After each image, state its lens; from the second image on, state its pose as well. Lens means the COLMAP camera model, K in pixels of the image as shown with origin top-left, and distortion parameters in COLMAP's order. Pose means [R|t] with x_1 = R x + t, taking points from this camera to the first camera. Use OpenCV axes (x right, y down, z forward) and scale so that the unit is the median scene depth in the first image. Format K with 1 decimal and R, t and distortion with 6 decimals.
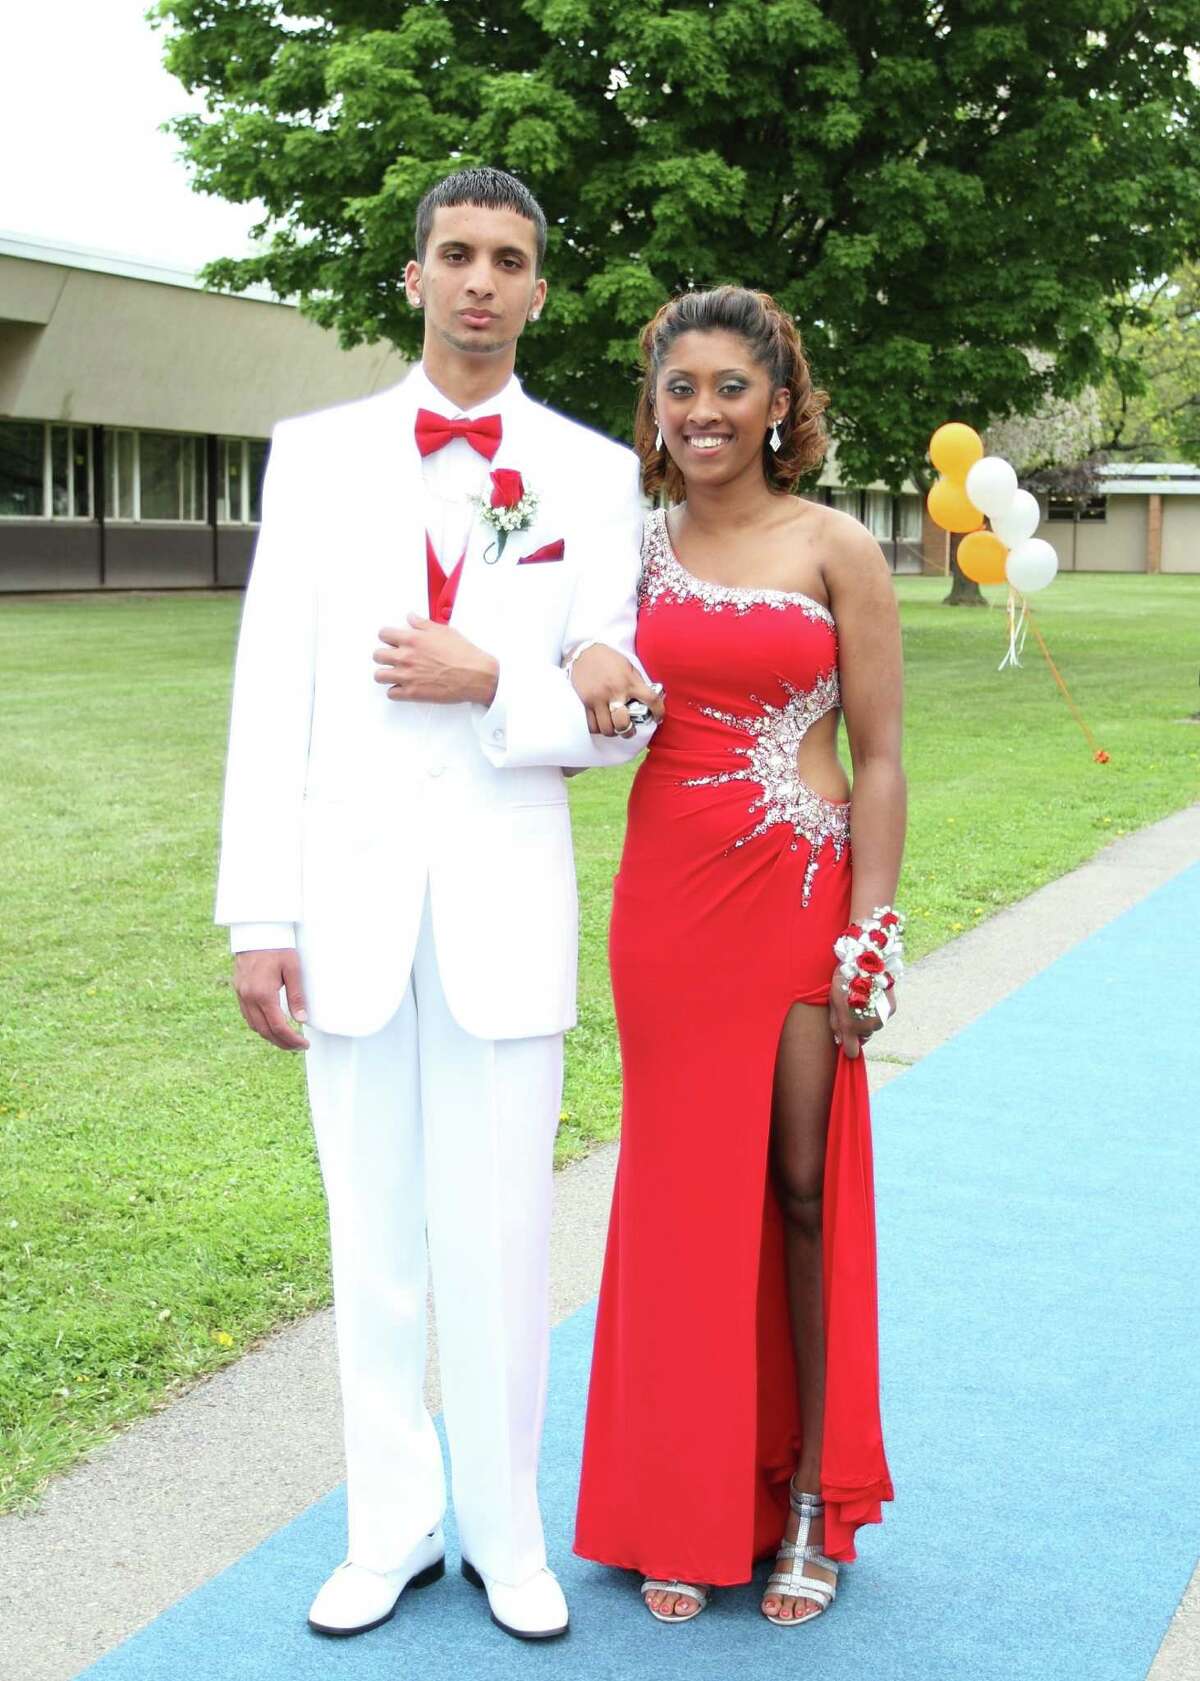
lens RADIAL K [[2916.3, 0, 562.9], [0, 2916.3, 748.8], [0, 0, 1]] dist [0.101799, -0.072085]
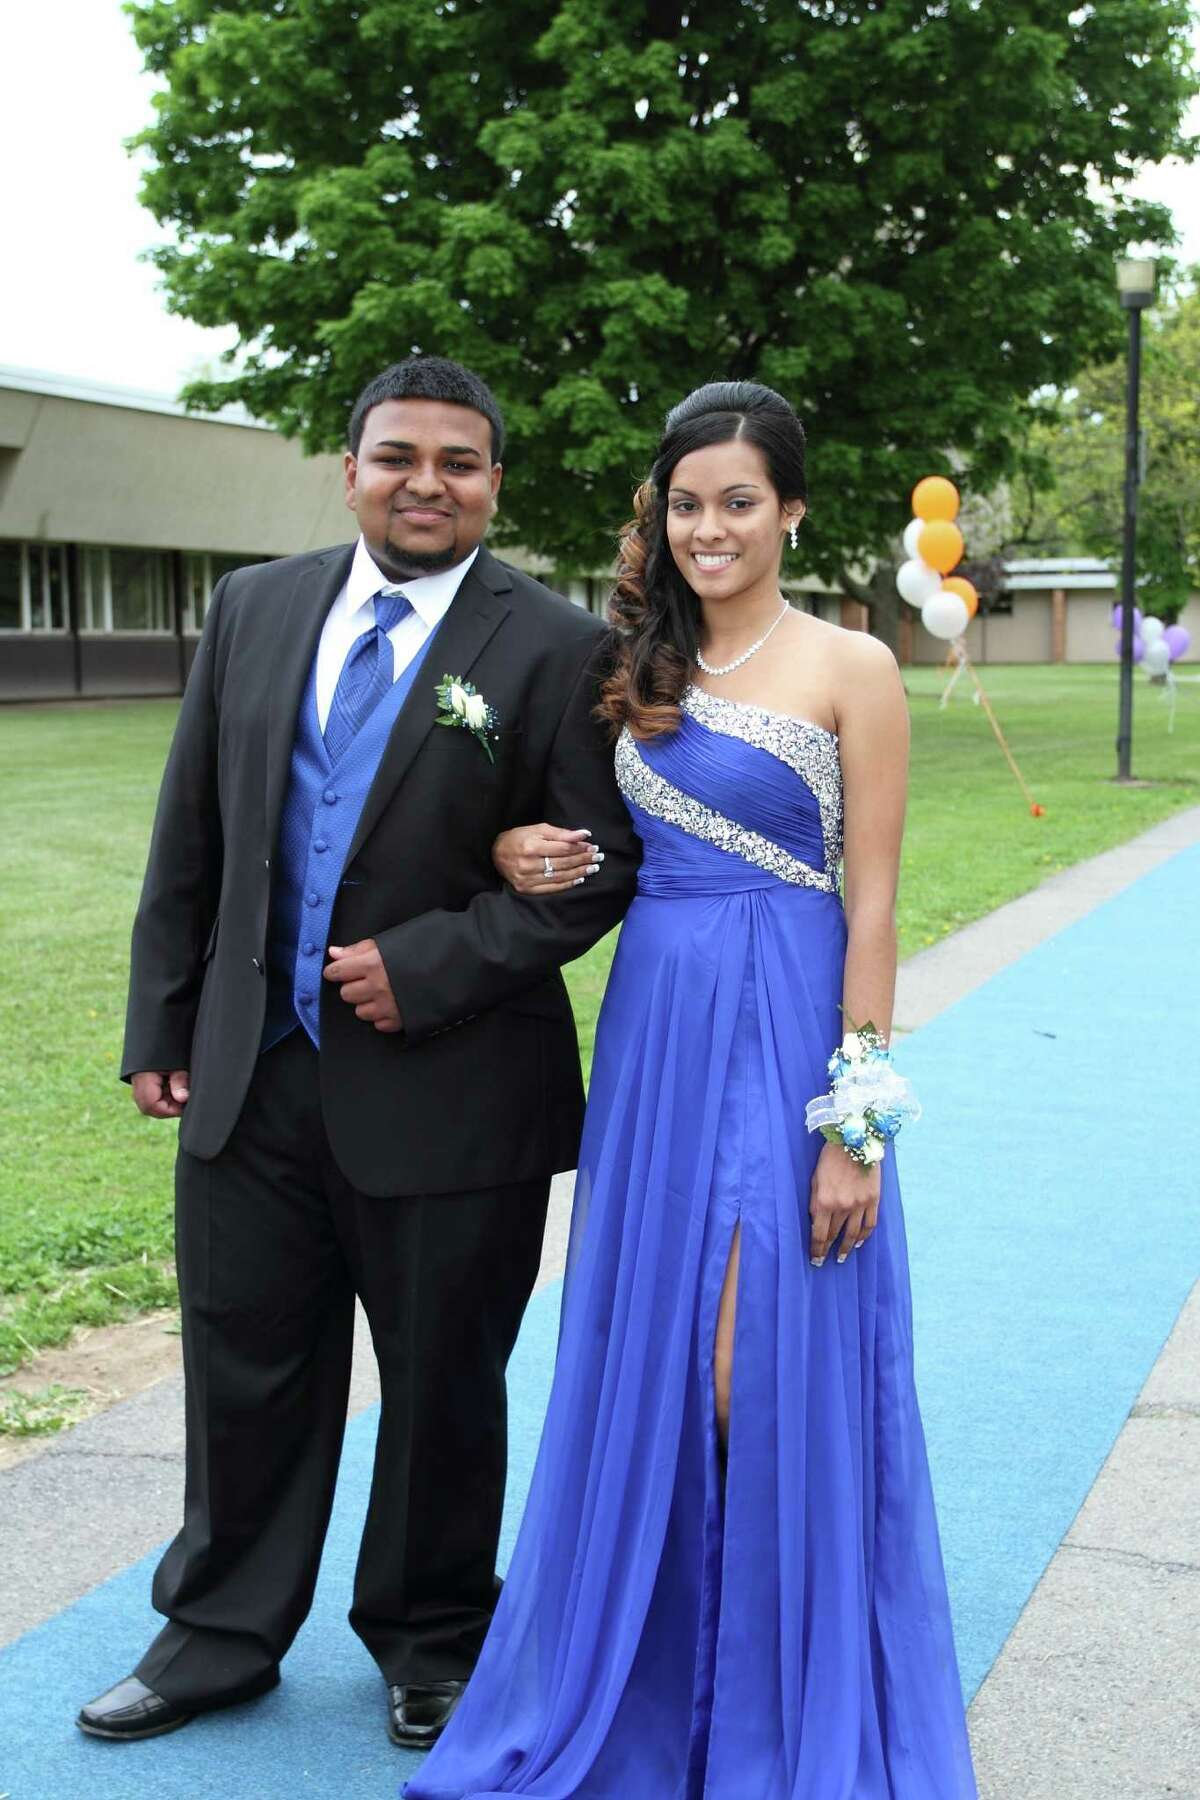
lens RADIAL K [[2988.4, 0, 600.0], [0, 2988.4, 900.0], [0, 0, 1]] dist [0.087261, 0.094856]
pose [[0.998246, -0.029873, 0.051118, -0.032729], [0.029444, 0.999525, 0.009125, 0.016478], [-0.051366, -0.007604, 0.998651, -0.105909]]
